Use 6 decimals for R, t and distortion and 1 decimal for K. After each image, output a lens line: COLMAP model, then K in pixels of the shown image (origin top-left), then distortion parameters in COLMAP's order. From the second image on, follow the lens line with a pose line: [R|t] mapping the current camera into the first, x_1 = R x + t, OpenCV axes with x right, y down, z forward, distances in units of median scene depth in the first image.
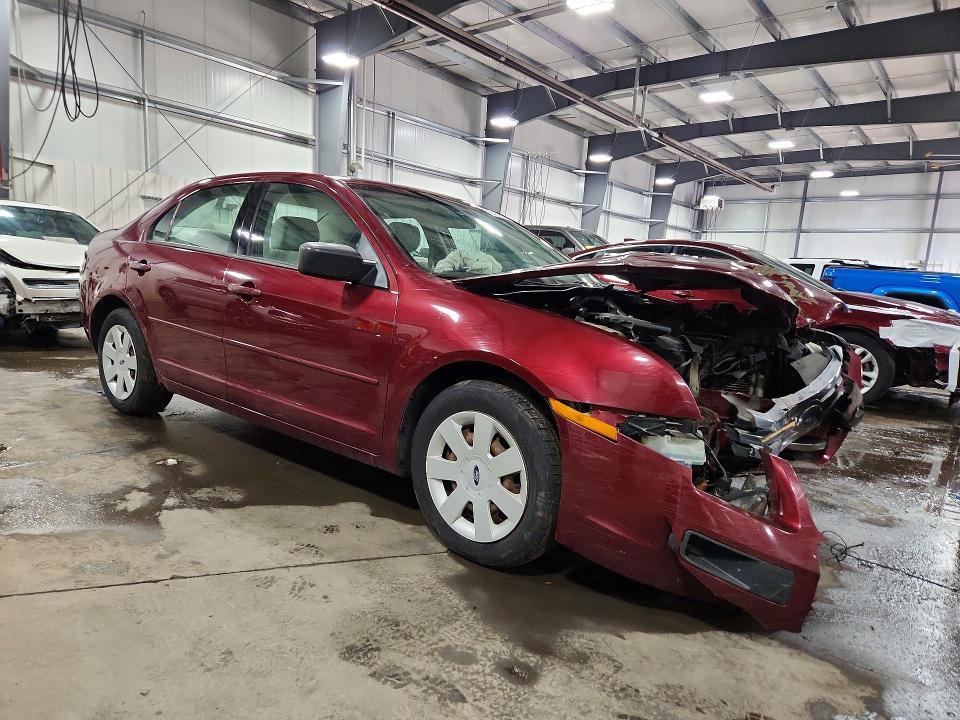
lens RADIAL K [[651.6, 0, 480.0], [0, 651.6, 361.2], [0, 0, 1]] dist [0.007775, 0.002505]
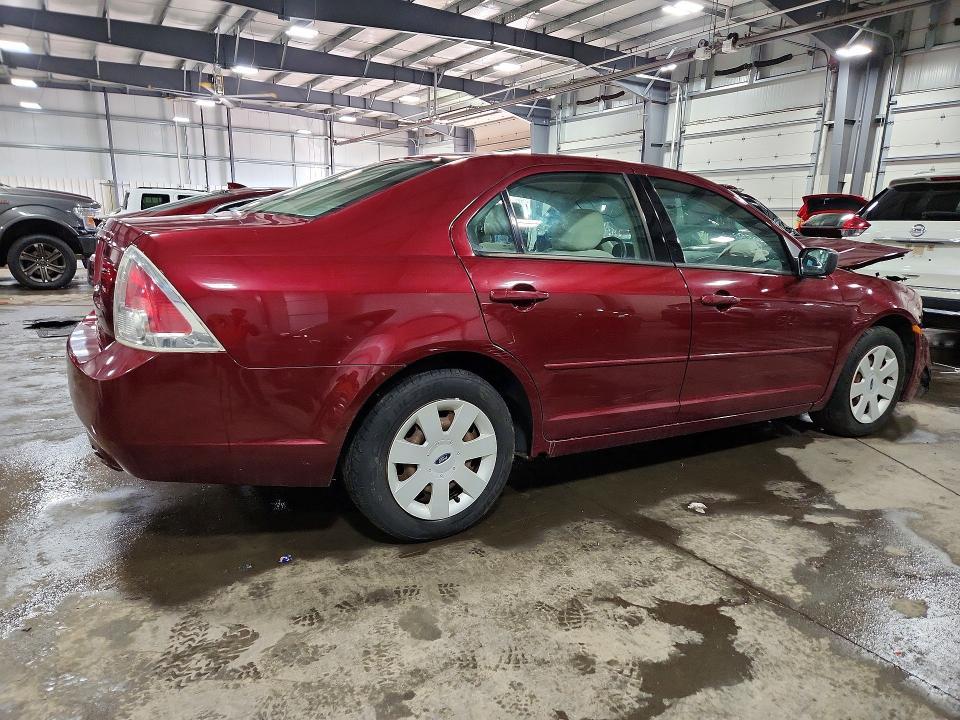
lens RADIAL K [[643.0, 0, 479.7], [0, 643.0, 363.1], [0, 0, 1]] dist [0.008946, 0.001413]
pose [[0.364082, -0.251804, 0.896682, -1.351940], [0.130126, 0.967069, 0.218734, -0.269183], [-0.922232, 0.037045, 0.384859, 0.957429]]
